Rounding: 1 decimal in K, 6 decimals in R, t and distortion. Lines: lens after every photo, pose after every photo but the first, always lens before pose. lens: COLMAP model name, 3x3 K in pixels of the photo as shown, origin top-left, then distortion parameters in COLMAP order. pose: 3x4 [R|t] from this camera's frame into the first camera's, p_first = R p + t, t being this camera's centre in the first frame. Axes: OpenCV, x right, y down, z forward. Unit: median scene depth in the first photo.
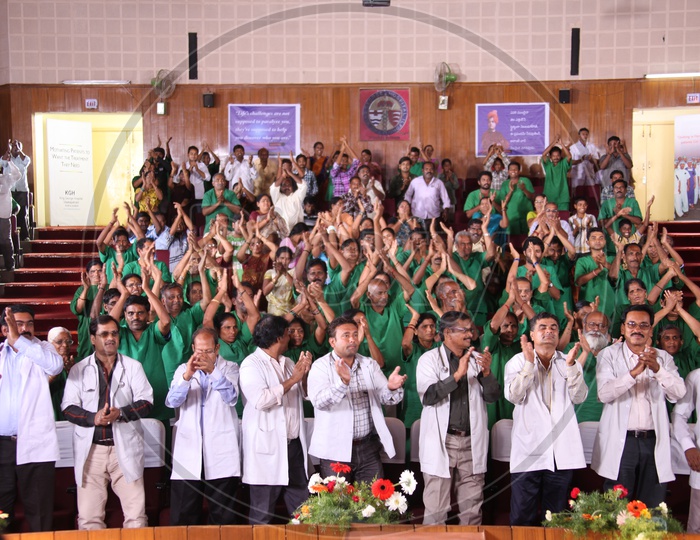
lens RADIAL K [[1303.4, 0, 356.7], [0, 1303.4, 264.3], [0, 0, 1]] dist [0.259229, 0.000000]
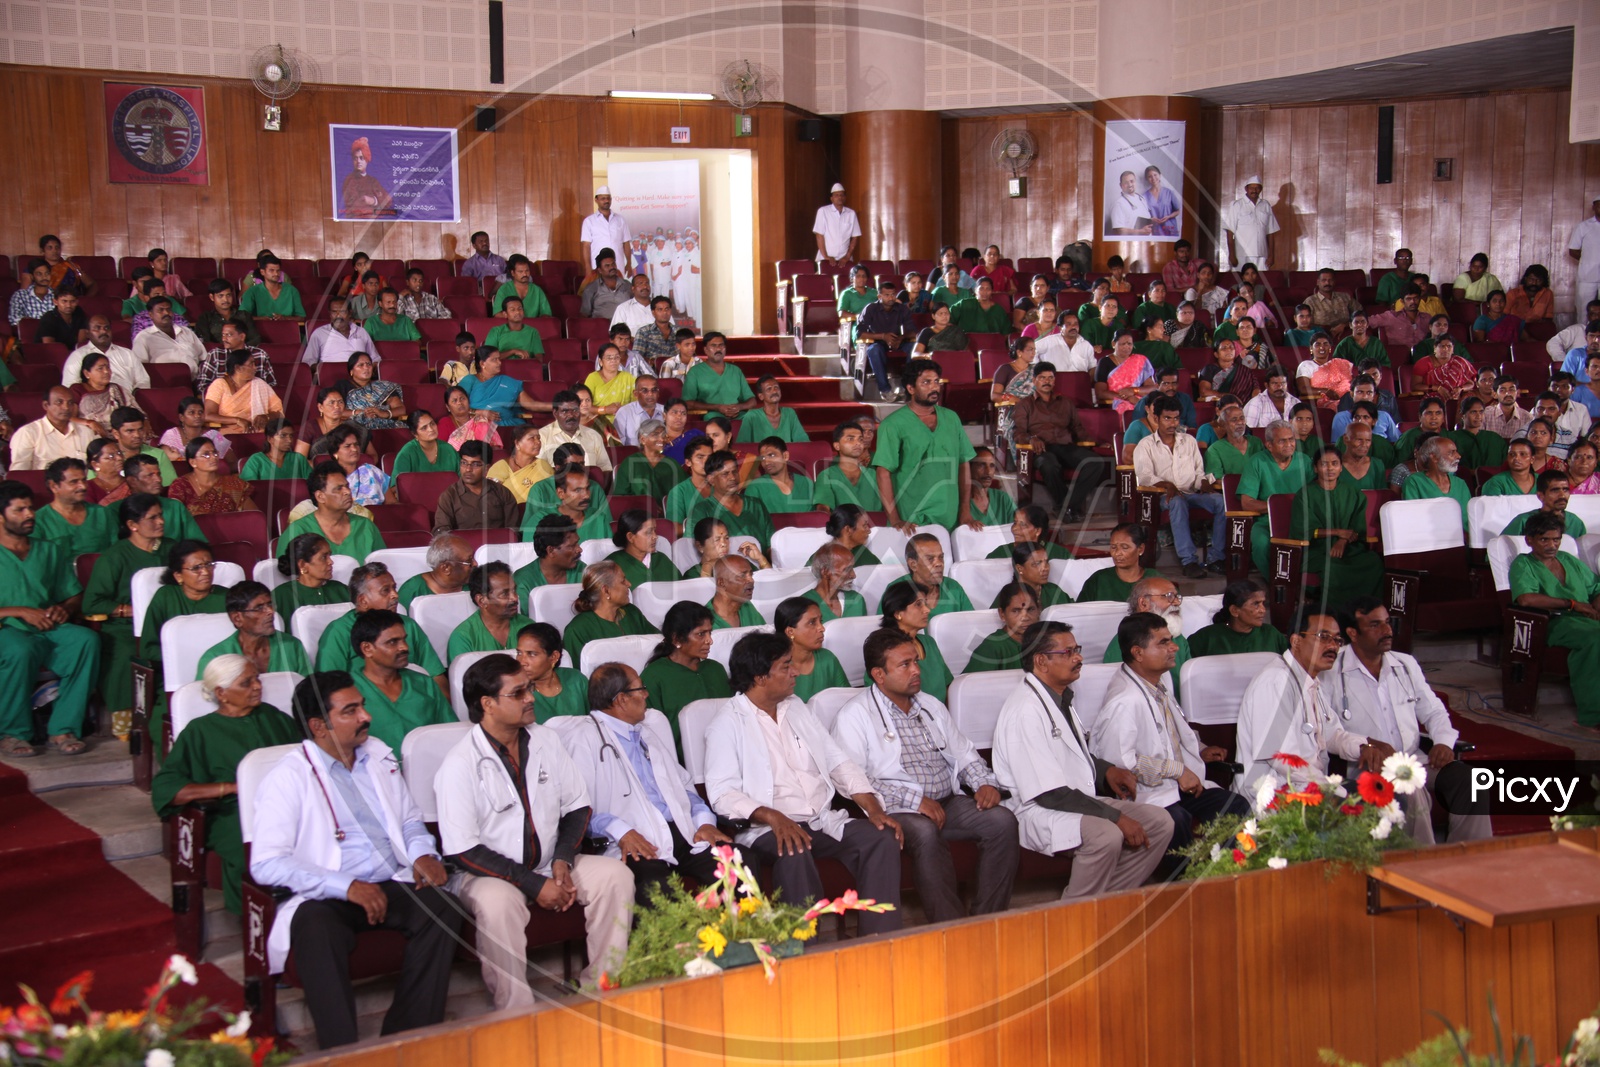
lens RADIAL K [[2244.7, 0, 799.0], [0, 2244.7, 536.3], [0, 0, 1]] dist [0.185913, 0.000000]
pose [[0.870779, -0.050652, 0.489059, -0.215017], [0.022635, 0.997755, 0.063036, -0.004907], [-0.491154, -0.043820, 0.869970, 0.060592]]
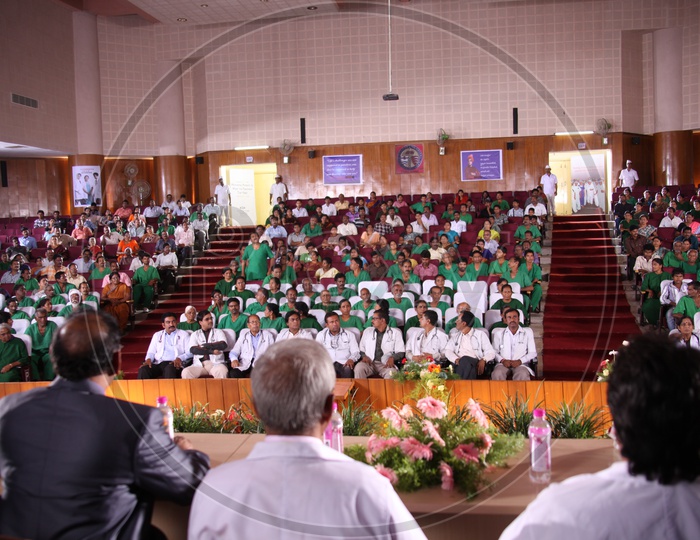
lens RADIAL K [[741.3, 0, 350.7], [0, 741.3, 274.3], [0, 0, 1]] dist [-0.088216, 0.000000]
pose [[0.993385, -0.018225, -0.113378, 0.053451], [0.022760, 0.998986, 0.038834, 0.001661], [0.112555, -0.041158, 0.992793, -0.013937]]
